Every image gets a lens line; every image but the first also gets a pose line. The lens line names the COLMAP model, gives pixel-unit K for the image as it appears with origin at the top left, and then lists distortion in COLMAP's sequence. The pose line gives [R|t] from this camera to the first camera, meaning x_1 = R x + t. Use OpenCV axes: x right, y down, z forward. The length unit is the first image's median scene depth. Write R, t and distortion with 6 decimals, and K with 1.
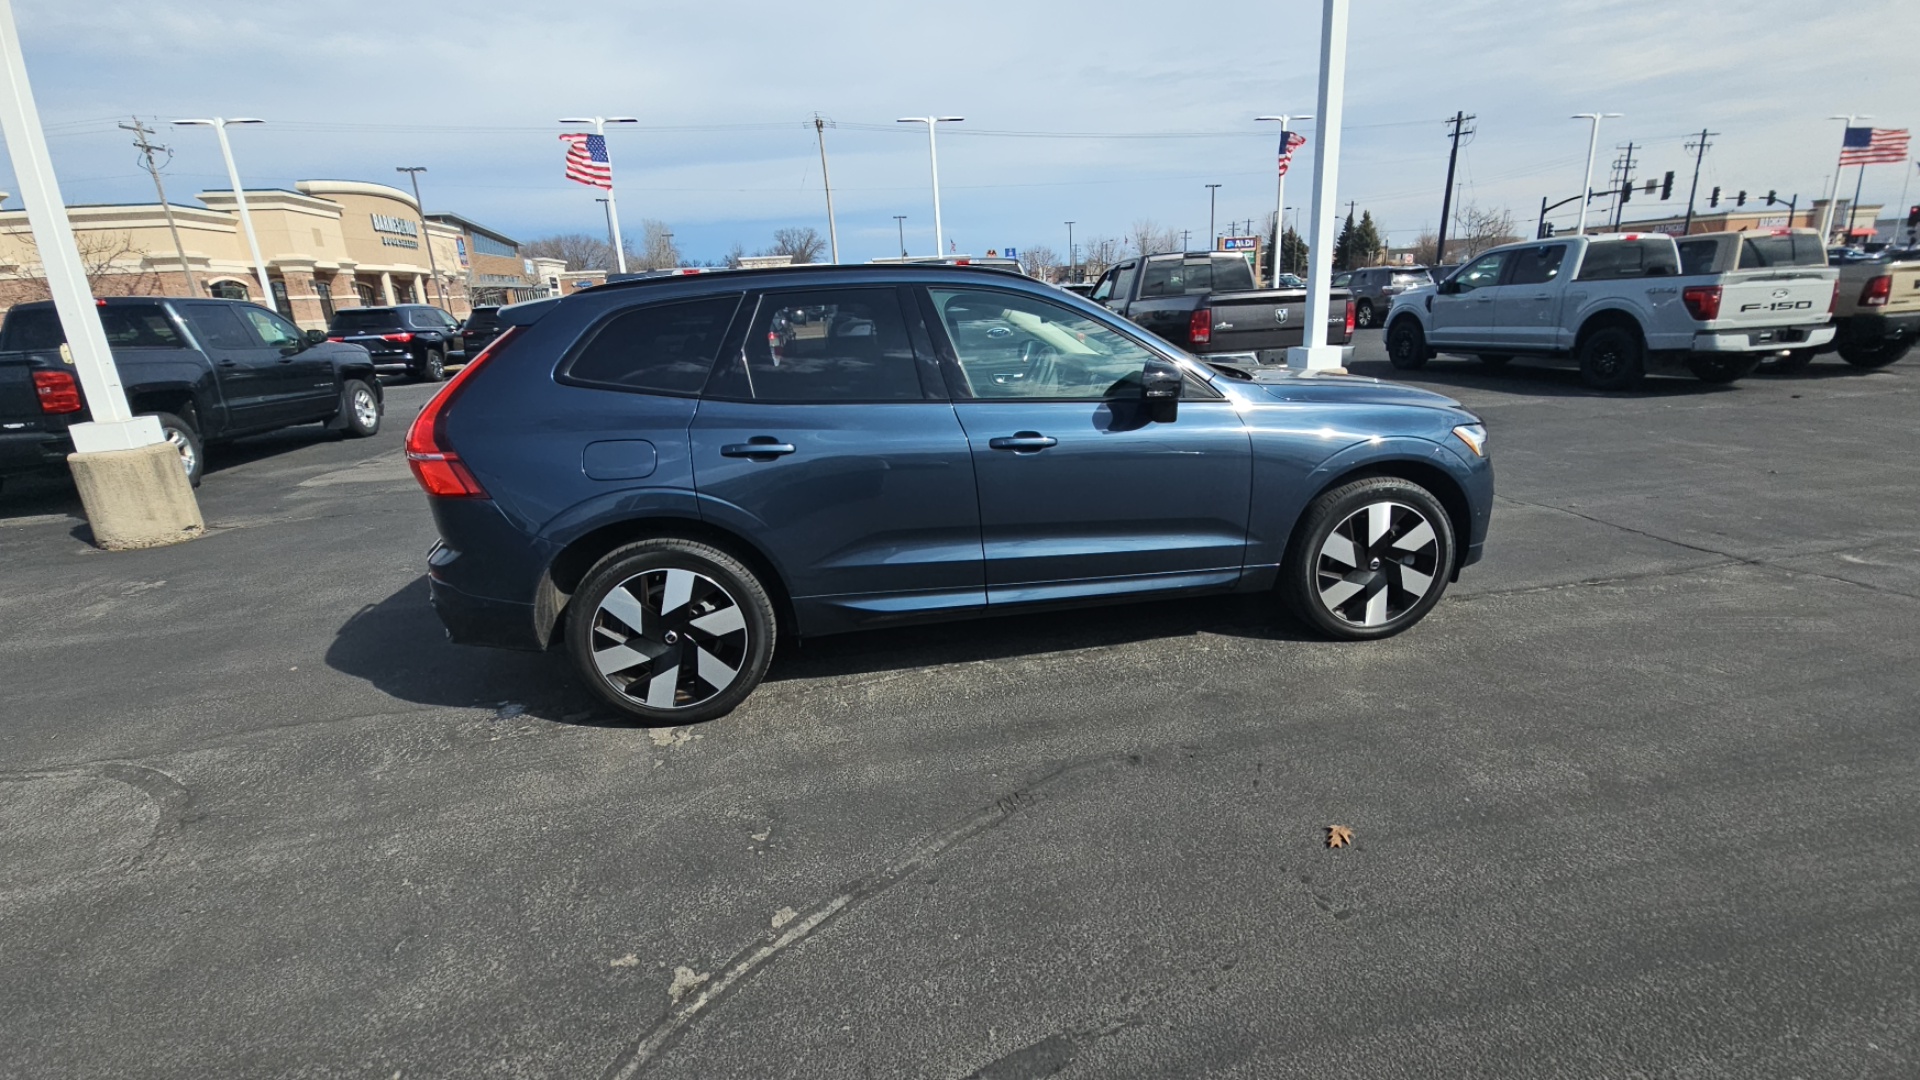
lens RADIAL K [[853.5, 0, 979.7], [0, 853.5, 544.2], [0, 0, 1]] dist [0.008594, -0.006841]
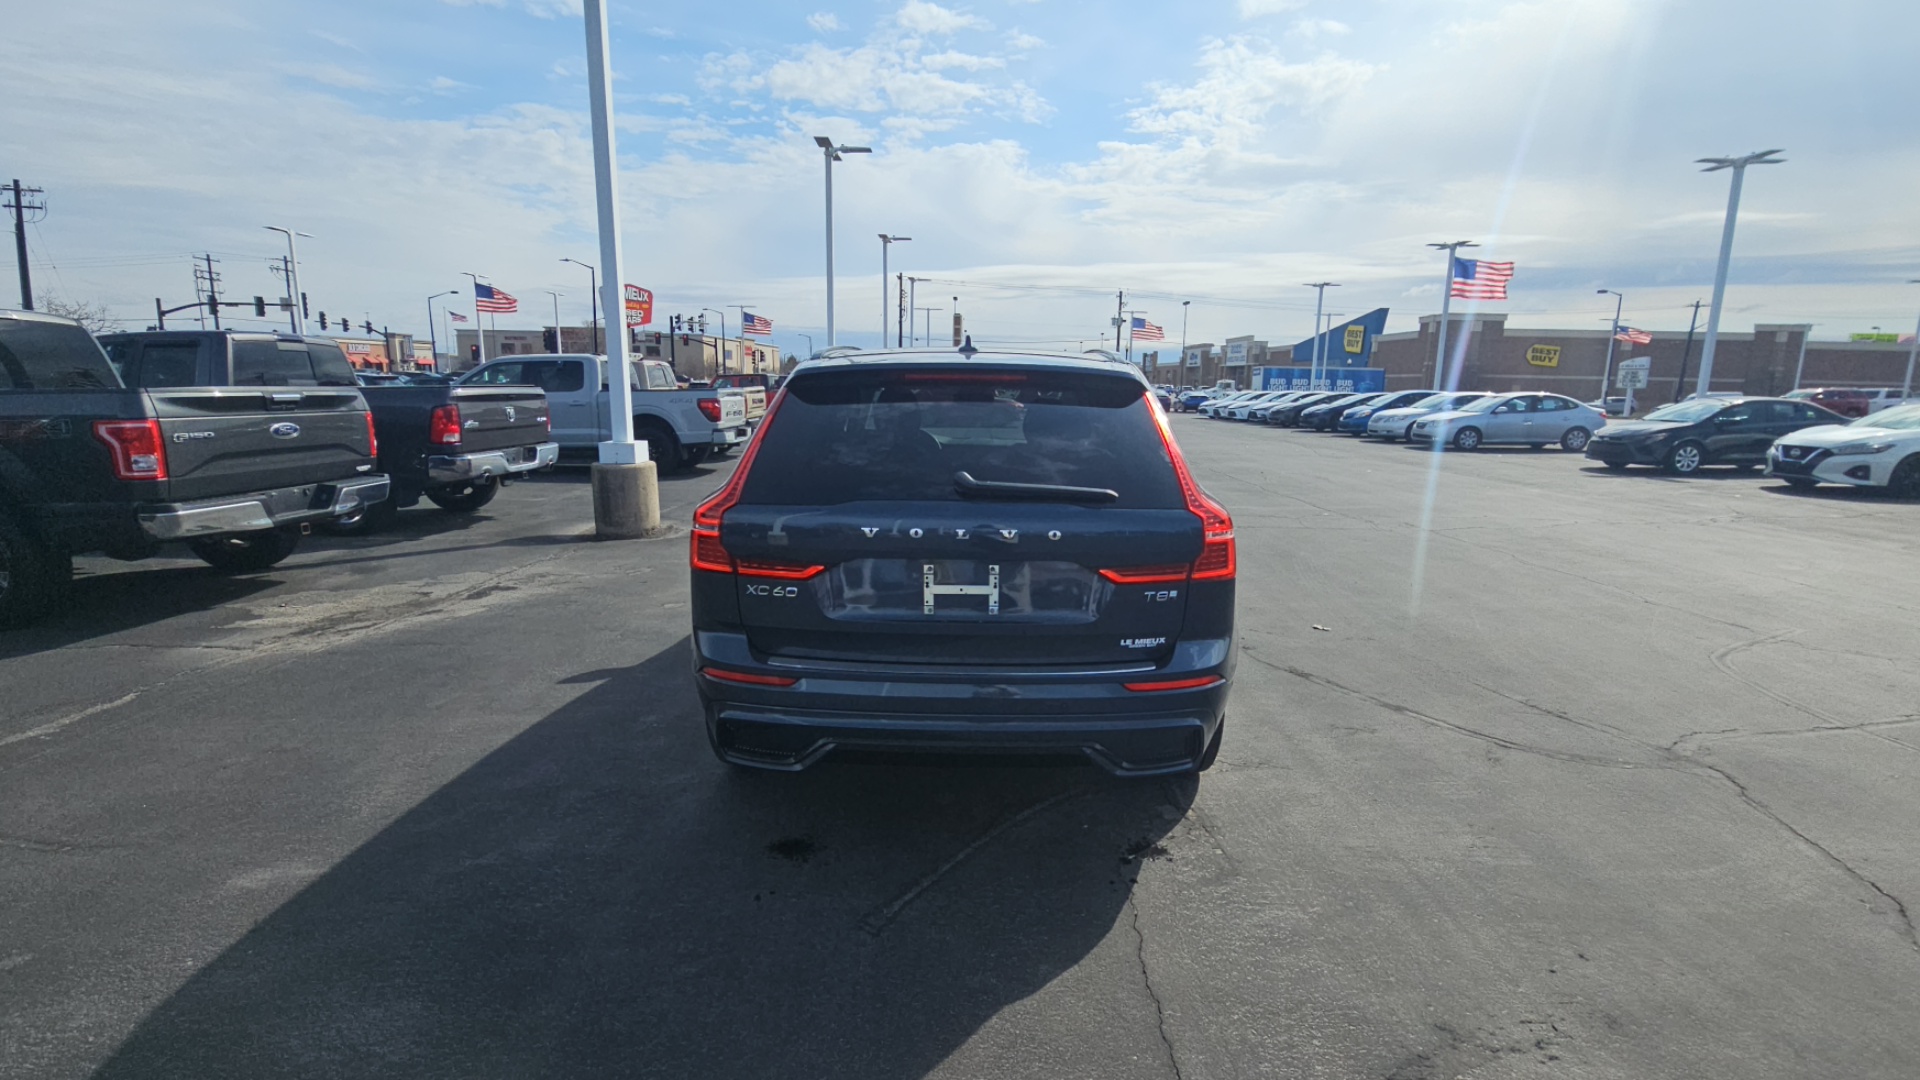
lens RADIAL K [[853.5, 0, 979.7], [0, 853.5, 544.2], [0, 0, 1]] dist [0.008594, -0.006841]
pose [[0.198493, -0.132869, 0.971054, -0.704756], [0.256079, 0.963383, 0.079474, -0.101842], [-0.946057, 0.232891, 0.225249, 0.476010]]
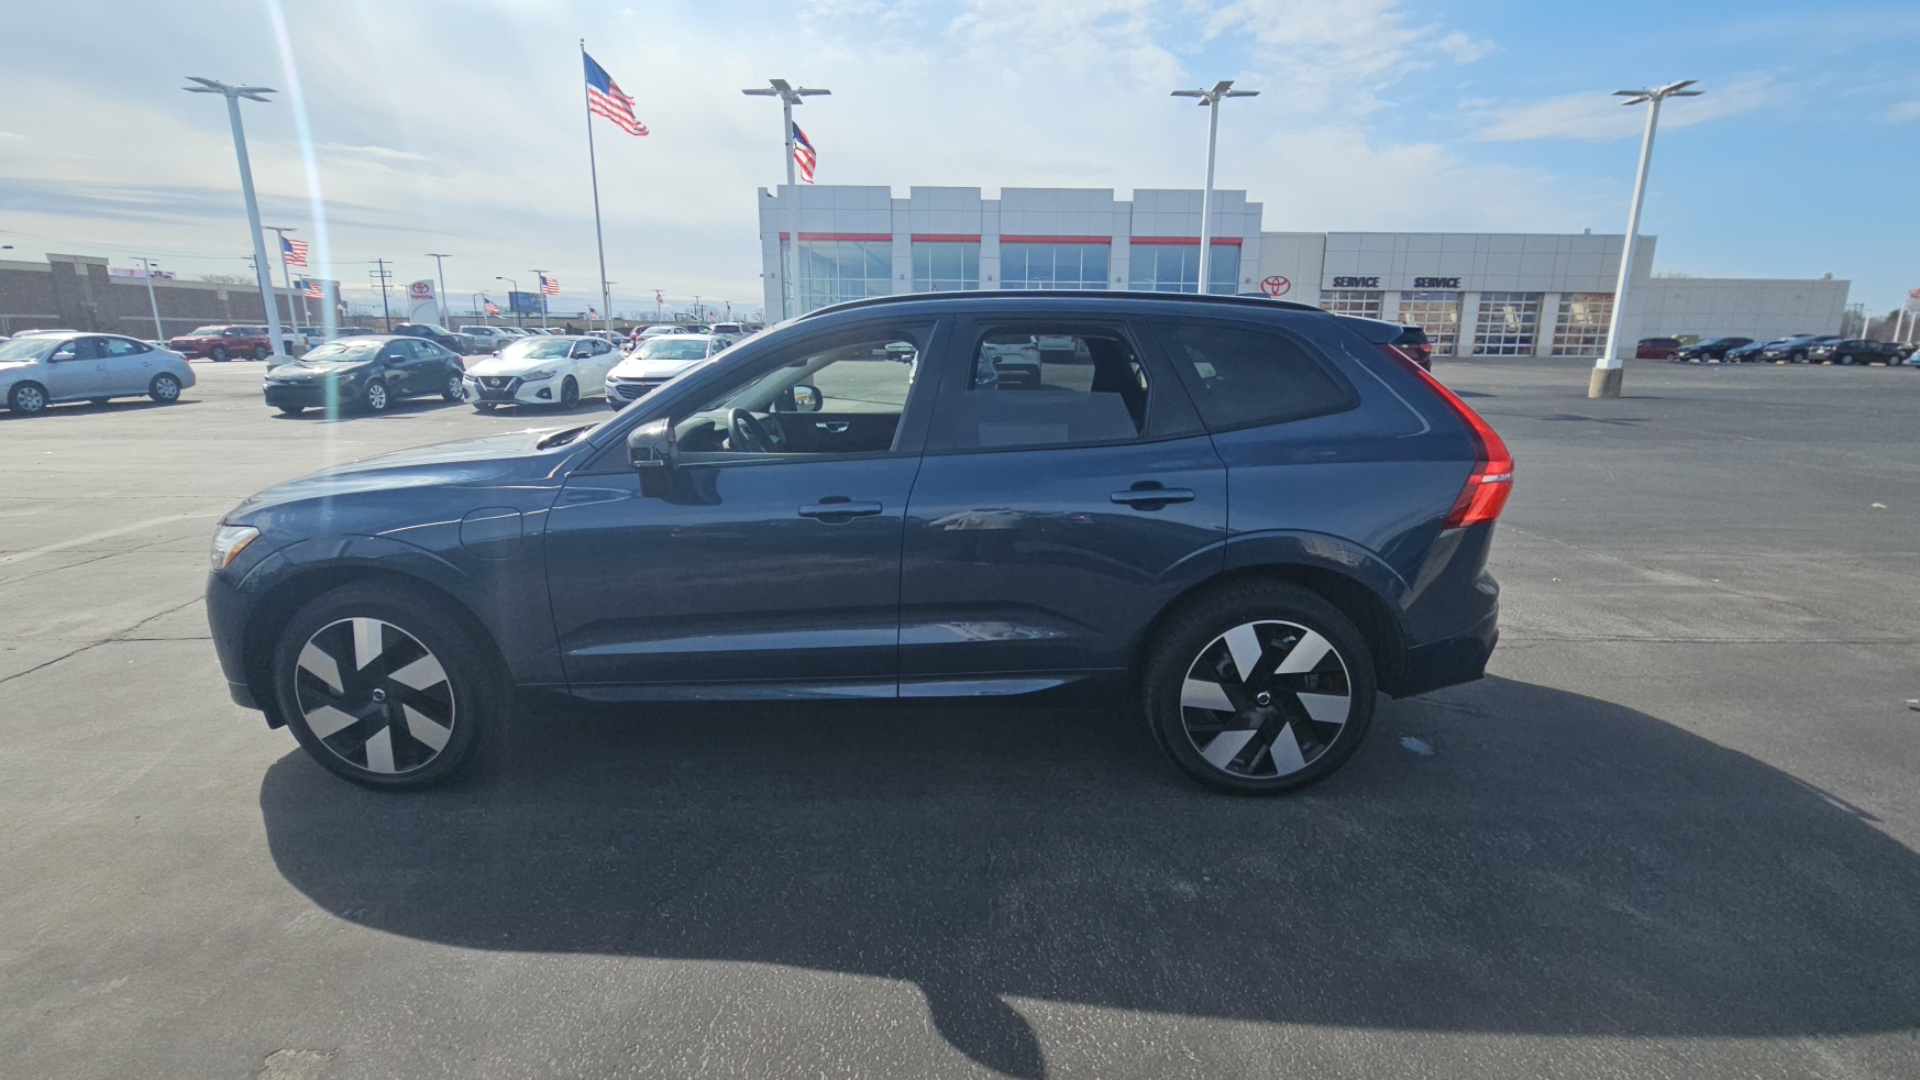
lens RADIAL K [[853.5, 0, 979.7], [0, 853.5, 544.2], [0, 0, 1]] dist [0.008594, -0.006841]
pose [[-0.978529, -0.009017, 0.205913, -0.176068], [0.094406, 0.868476, 0.486659, -0.314118], [-0.183219, 0.495649, -0.848978, 1.111578]]
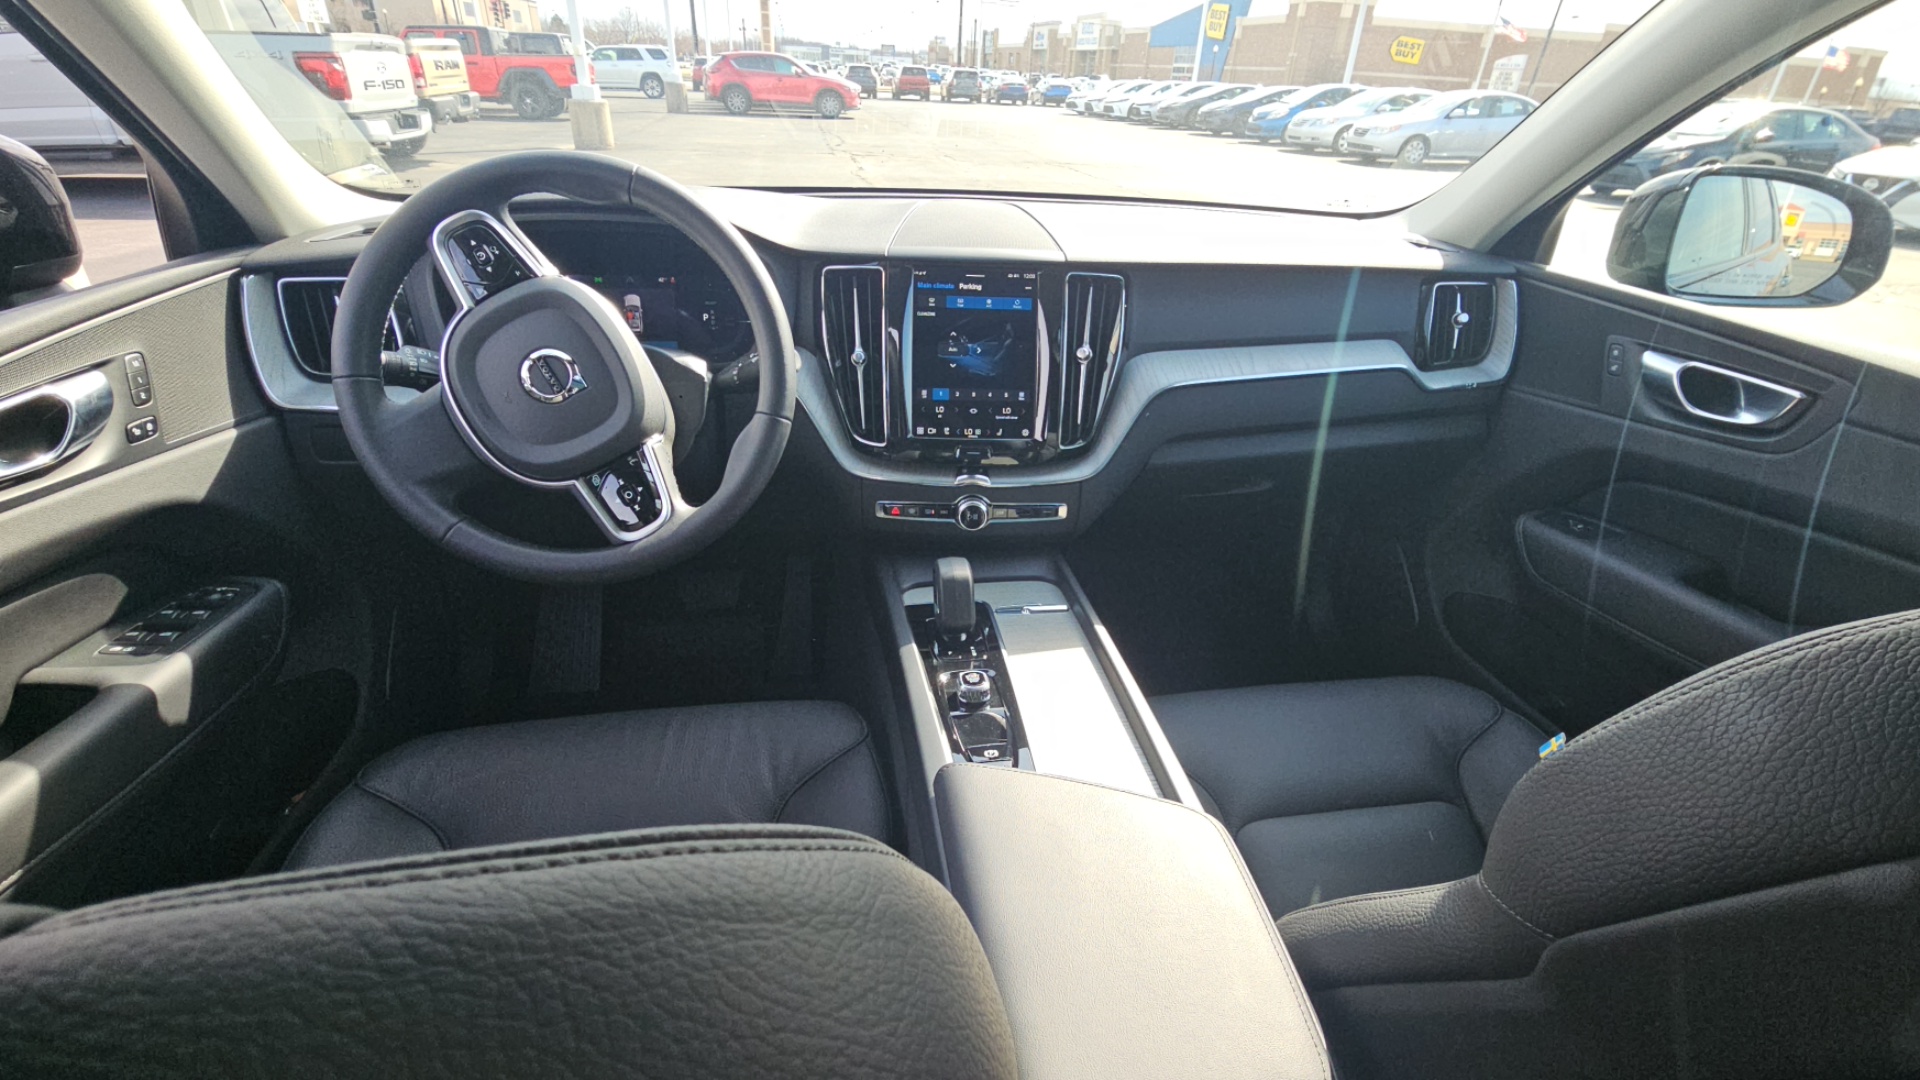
lens RADIAL K [[853.5, 0, 979.7], [0, 853.5, 544.2], [0, 0, 1]] dist [0.008594, -0.006841]
pose [[0.012504, -0.441499, 0.897175, -0.064902], [0.239099, 0.872536, 0.426042, -0.148875], [-0.970915, 0.209186, 0.116472, 0.631882]]
